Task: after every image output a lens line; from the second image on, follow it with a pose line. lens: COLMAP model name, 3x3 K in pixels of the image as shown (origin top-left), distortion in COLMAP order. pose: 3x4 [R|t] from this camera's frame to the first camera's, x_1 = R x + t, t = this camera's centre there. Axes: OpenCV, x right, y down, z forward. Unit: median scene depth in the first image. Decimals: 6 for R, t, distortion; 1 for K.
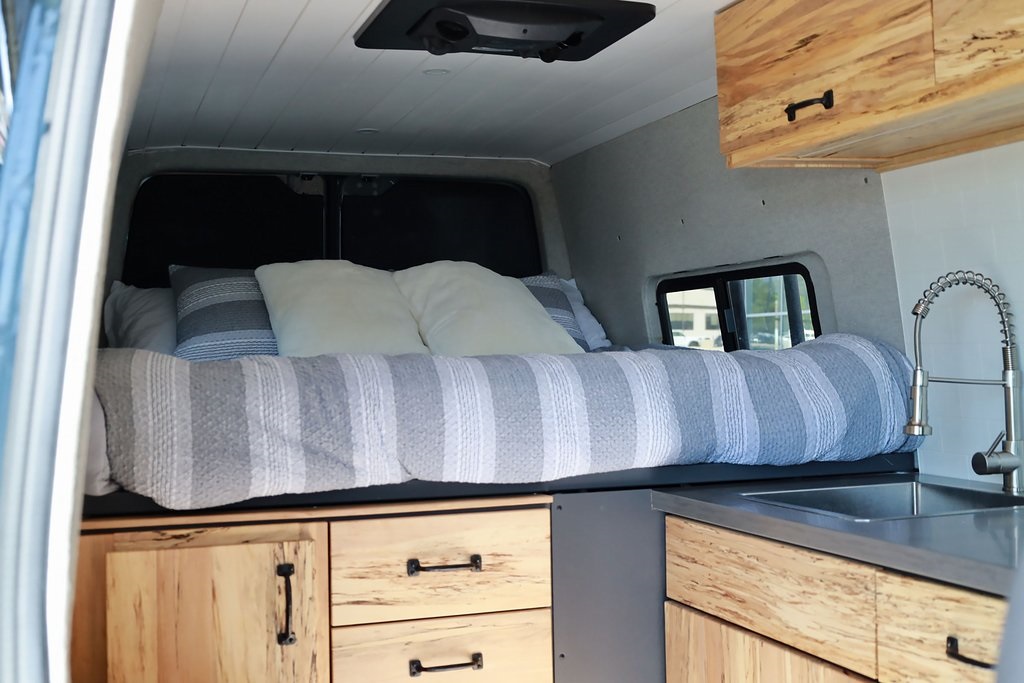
lens RADIAL K [[1255.5, 0, 509.1], [0, 1255.5, 342.2], [0, 0, 1]] dist [-0.005922, 0.000000]
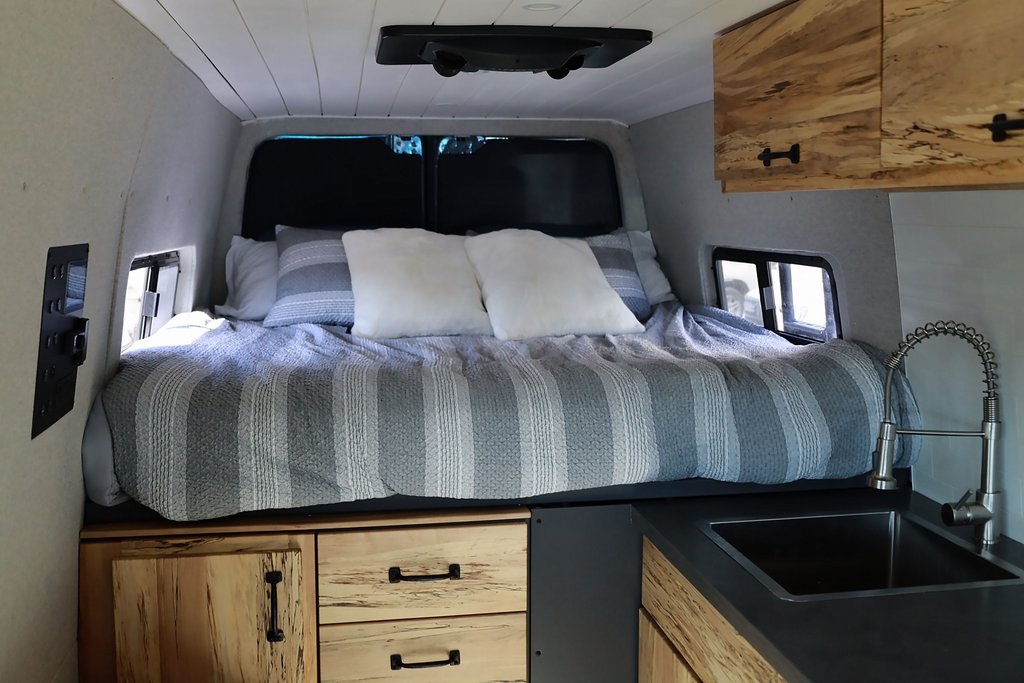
lens RADIAL K [[1060.8, 0, 508.6], [0, 1060.8, 338.7], [0, 0, 1]] dist [-0.015047, 0.000000]
pose [[0.984662, 0.036165, -0.170682, 0.170020], [-0.013001, 0.990770, 0.134925, -0.149248], [0.173986, -0.130637, 0.976044, 0.139958]]
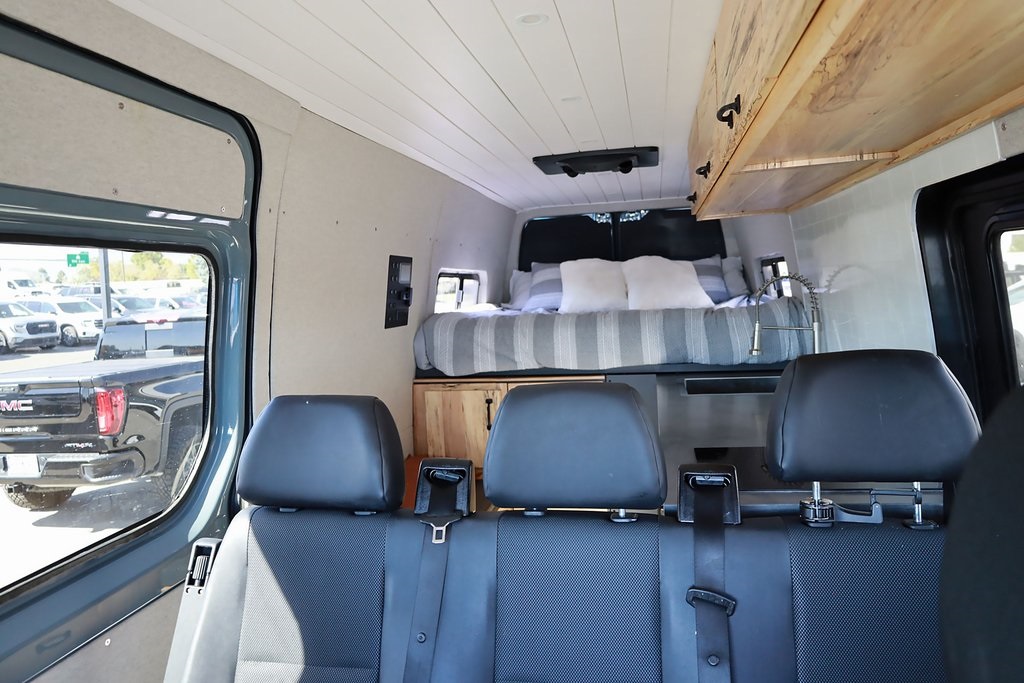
lens RADIAL K [[699.4, 0, 513.8], [0, 699.4, 346.1], [0, 0, 1]] dist [0.011732, -0.003059]
pose [[0.860187, 0.020723, -0.509557, 0.556579], [0.037460, 0.993907, 0.103658, -0.071390], [0.508601, -0.108253, 0.854170, -0.167755]]
